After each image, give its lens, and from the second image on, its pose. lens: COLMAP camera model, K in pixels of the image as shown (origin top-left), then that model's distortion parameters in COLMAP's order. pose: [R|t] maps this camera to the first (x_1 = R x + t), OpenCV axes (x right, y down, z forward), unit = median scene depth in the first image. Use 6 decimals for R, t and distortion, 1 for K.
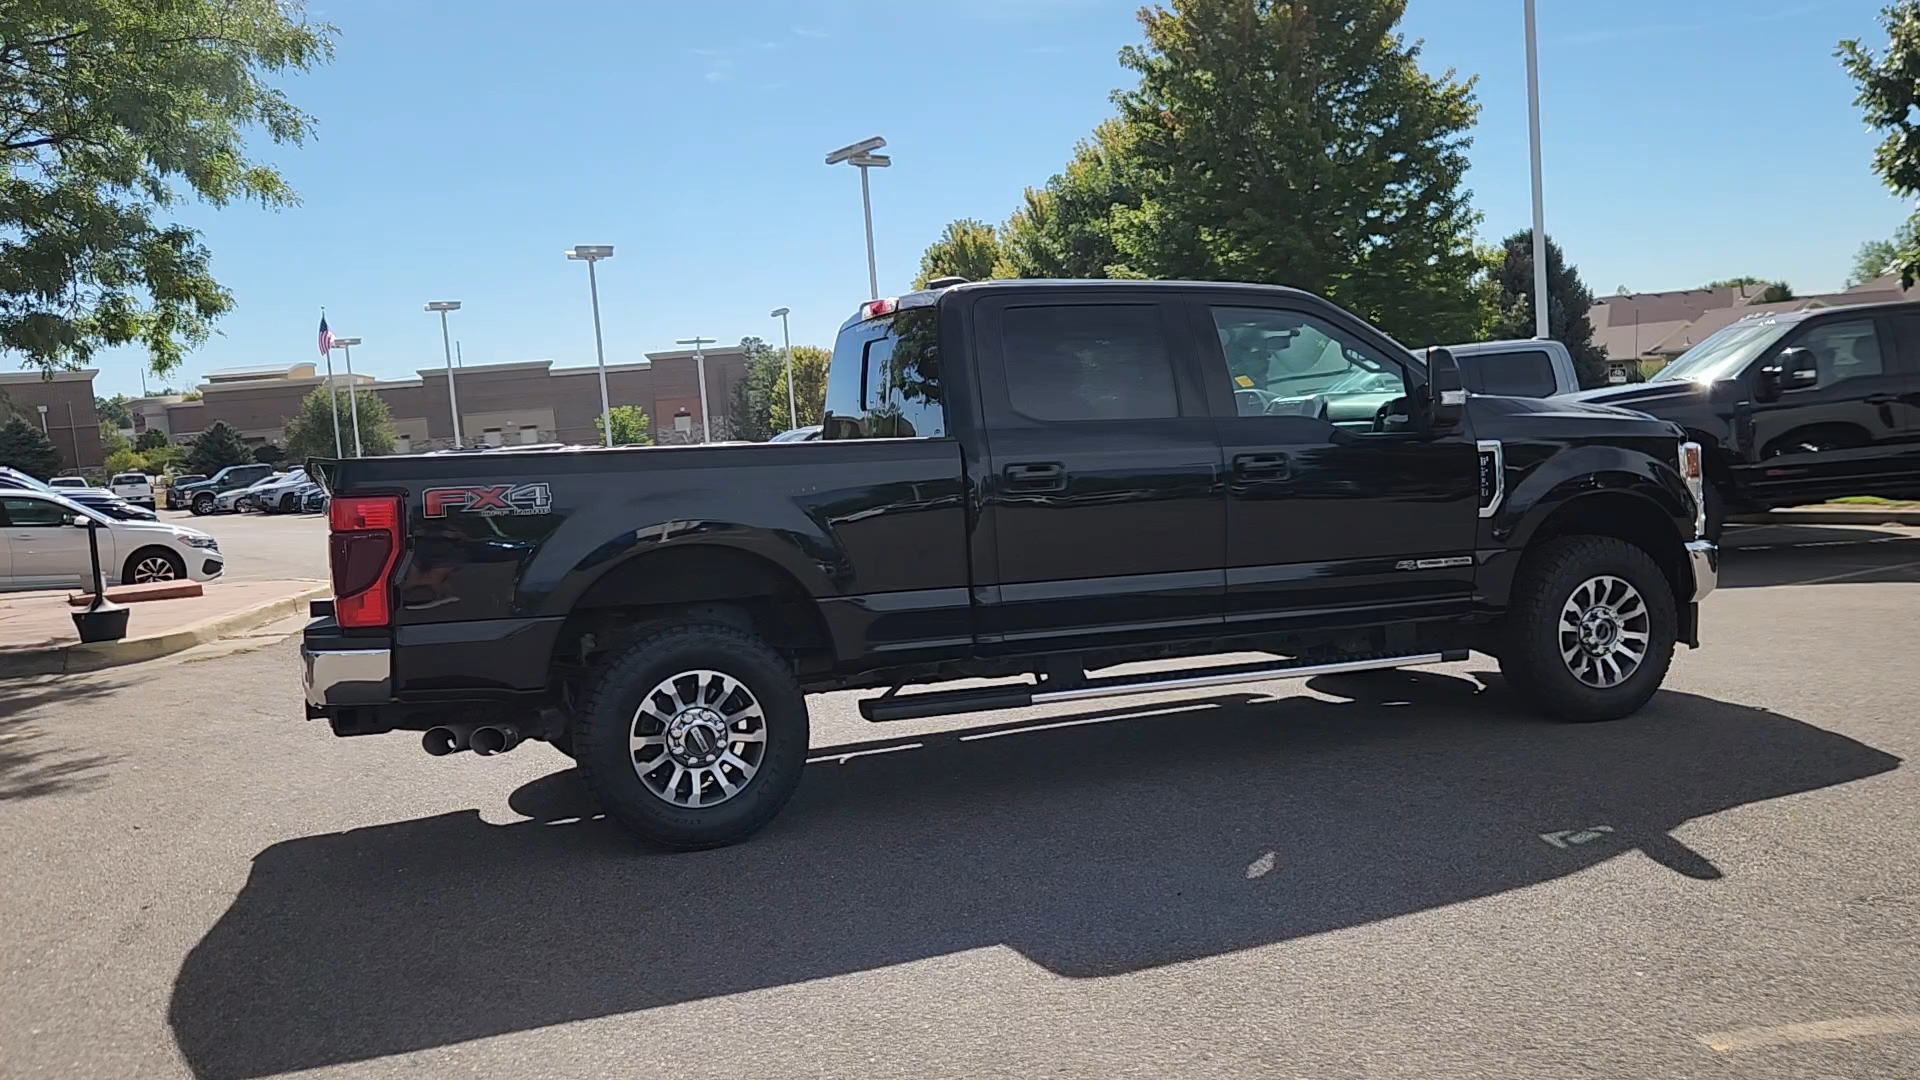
lens RADIAL K [[1623.2, 0, 944.7], [0, 1623.2, 545.4], [0, 0, 1]] dist [0.037199, -0.037768]
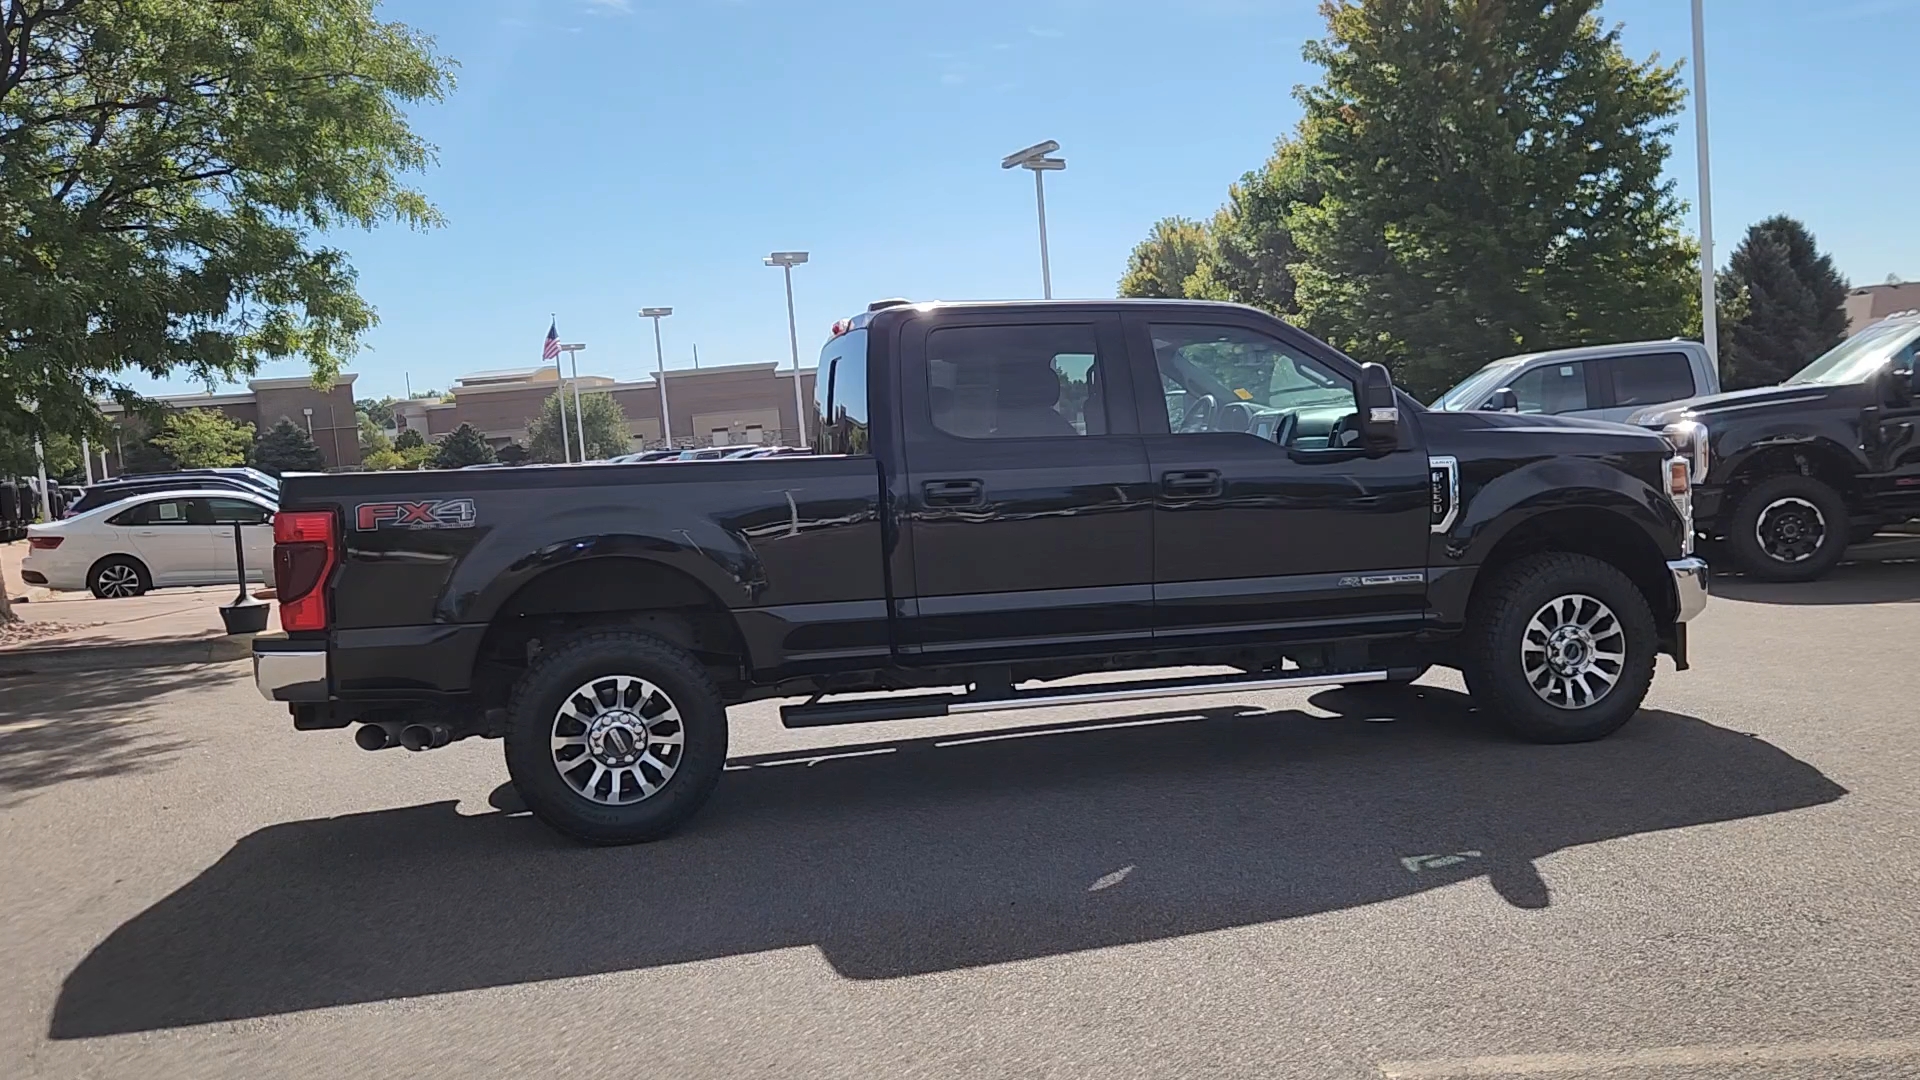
lens RADIAL K [[1623.2, 0, 949.2], [0, 1623.2, 542.0], [0, 0, 1]] dist [0.037199, -0.037768]
pose [[0.990689, 0.007898, -0.135914, 0.166639], [-0.008039, 0.999968, -0.000489, -0.009279], [0.135906, 0.001577, 0.990720, -0.017471]]
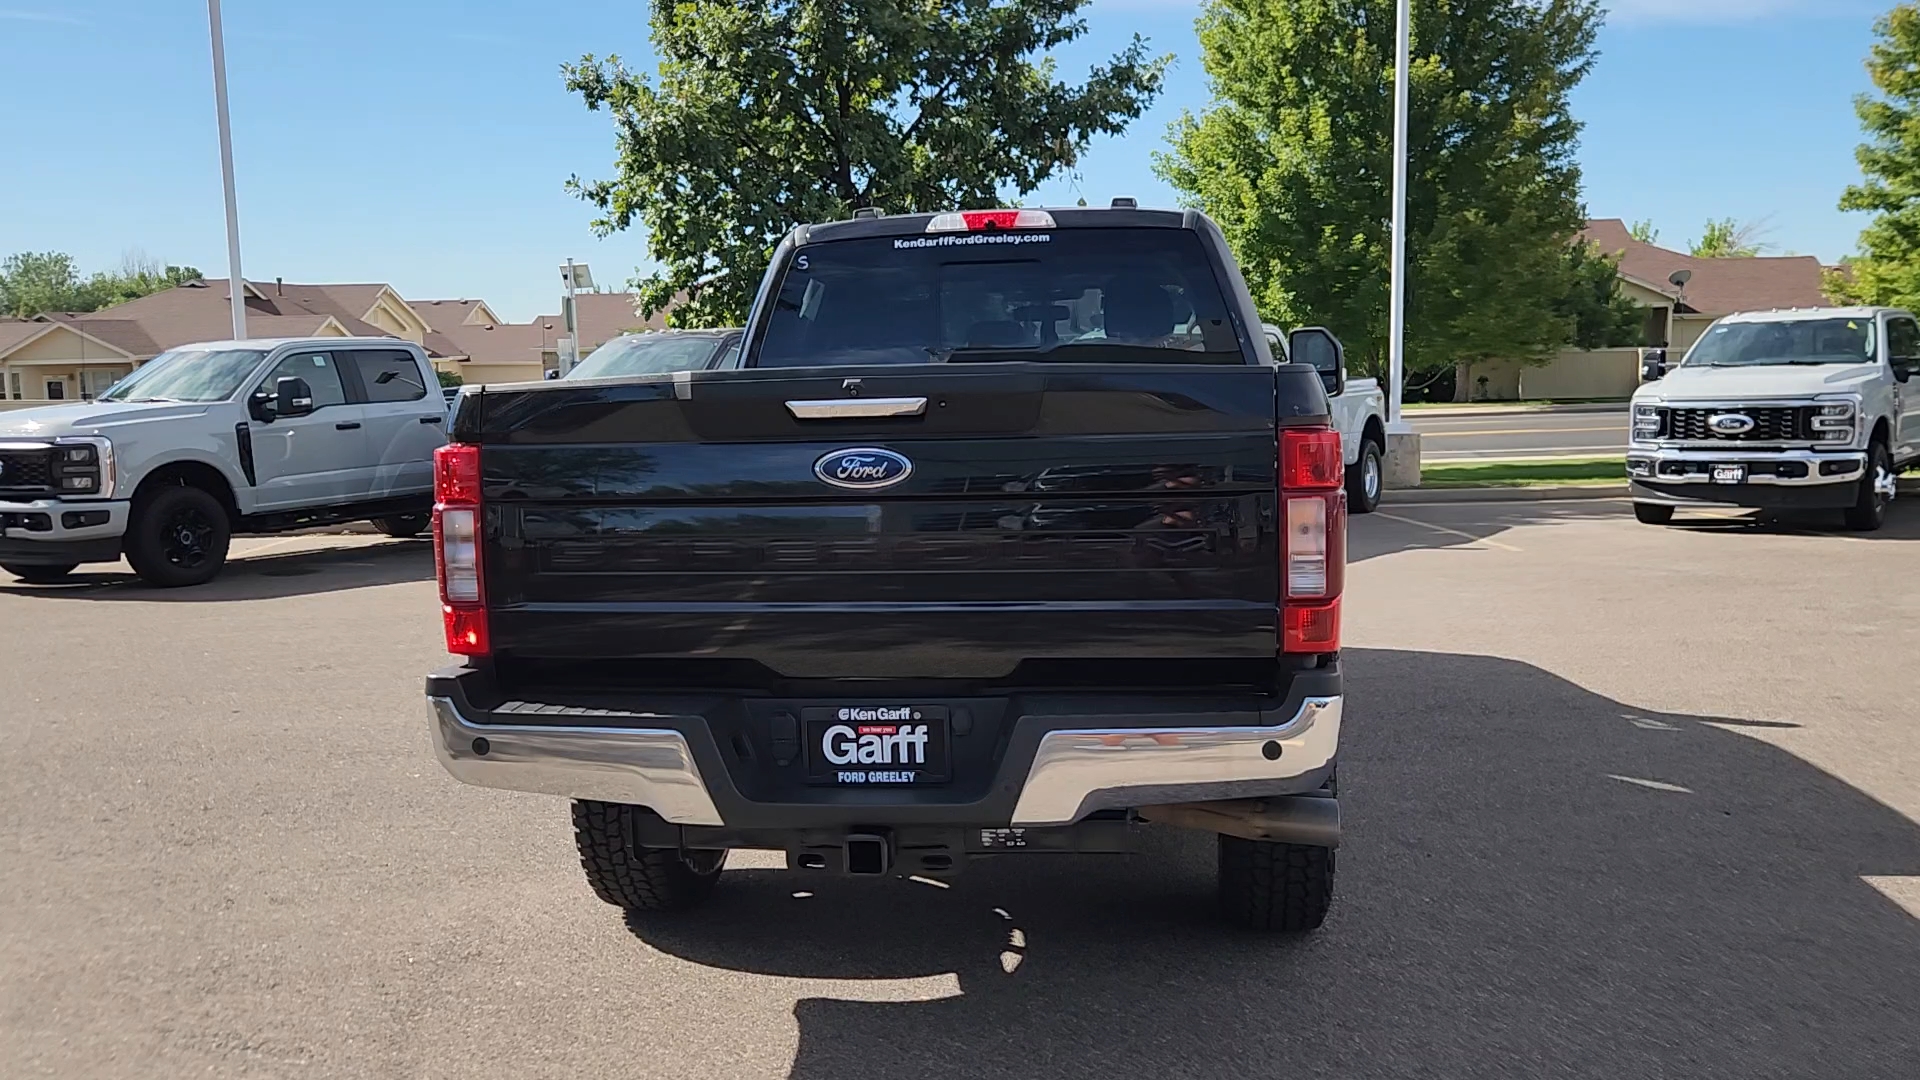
lens RADIAL K [[1623.2, 0, 953.8], [0, 1623.2, 548.8], [0, 0, 1]] dist [0.037199, -0.037768]
pose [[0.481173, -0.038033, 0.875800, -0.713293], [0.054106, 0.998442, 0.013632, -0.001184], [-0.874954, 0.040827, 0.482481, 0.631159]]
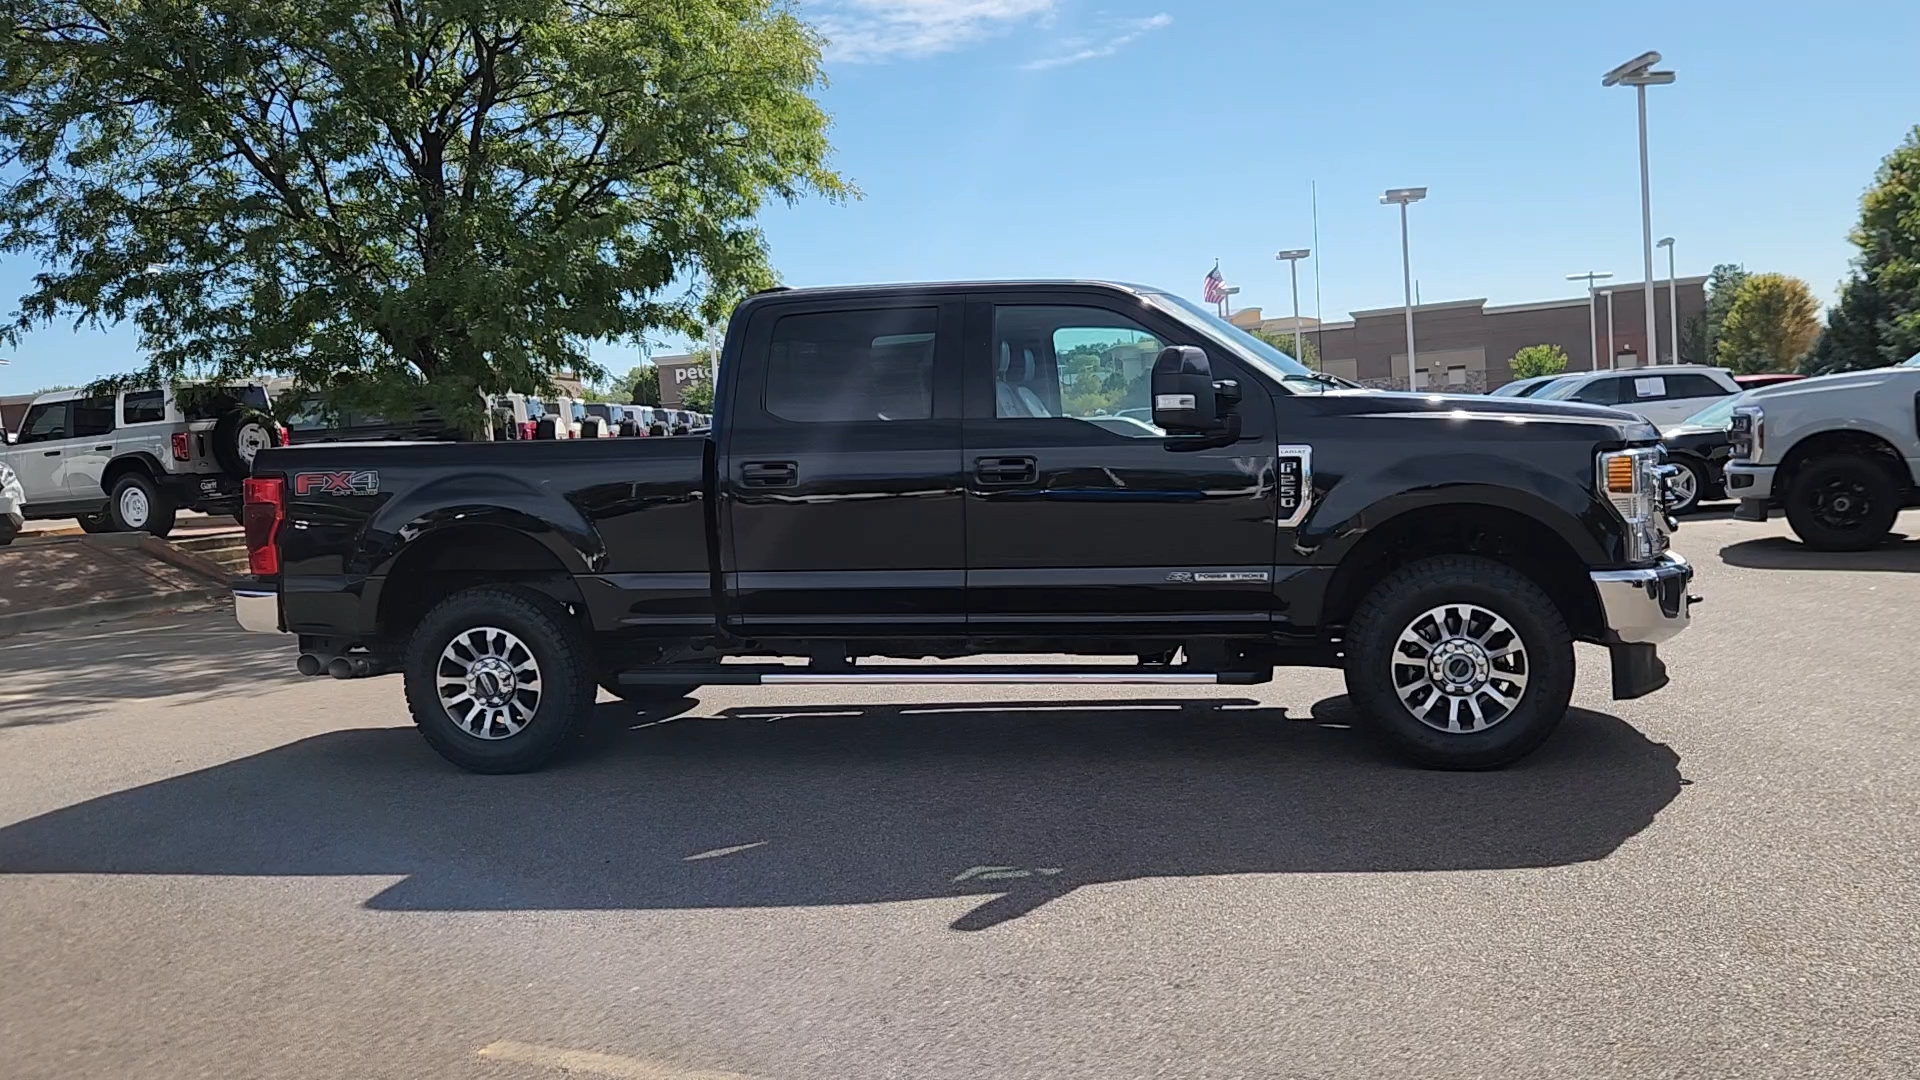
lens RADIAL K [[1623.2, 0, 947.2], [0, 1623.2, 546.1], [0, 0, 1]] dist [0.037199, -0.037768]
pose [[0.838810, 0.054822, -0.541657, 0.641126], [-0.034200, 0.998258, 0.048075, -0.043763], [0.543349, -0.021801, 0.839224, 0.133678]]
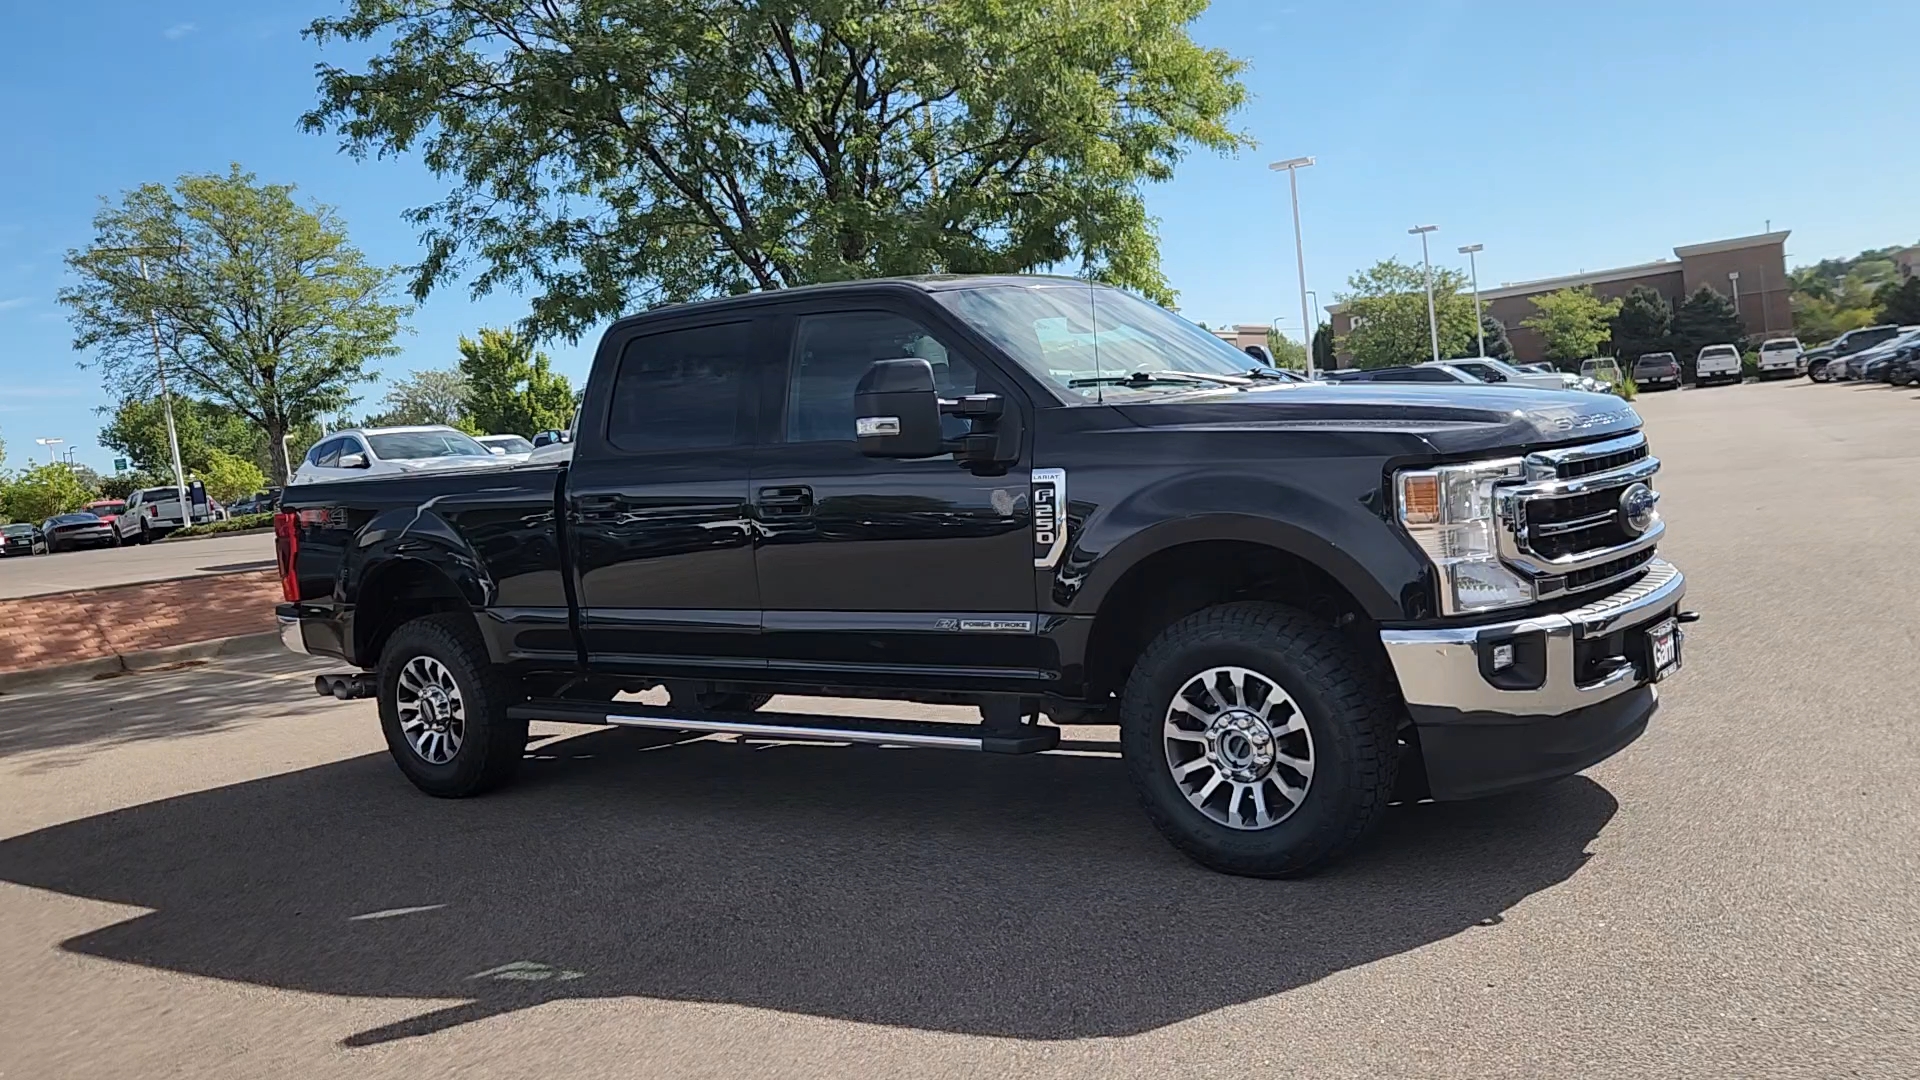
lens RADIAL K [[1623.2, 0, 946.8], [0, 1623.2, 555.4], [0, 0, 1]] dist [0.037199, -0.037768]
pose [[0.534442, 0.070412, -0.842267, 0.905587], [0.009833, 0.995939, 0.089497, -0.088662], [0.845148, -0.056113, 0.531579, 0.544909]]
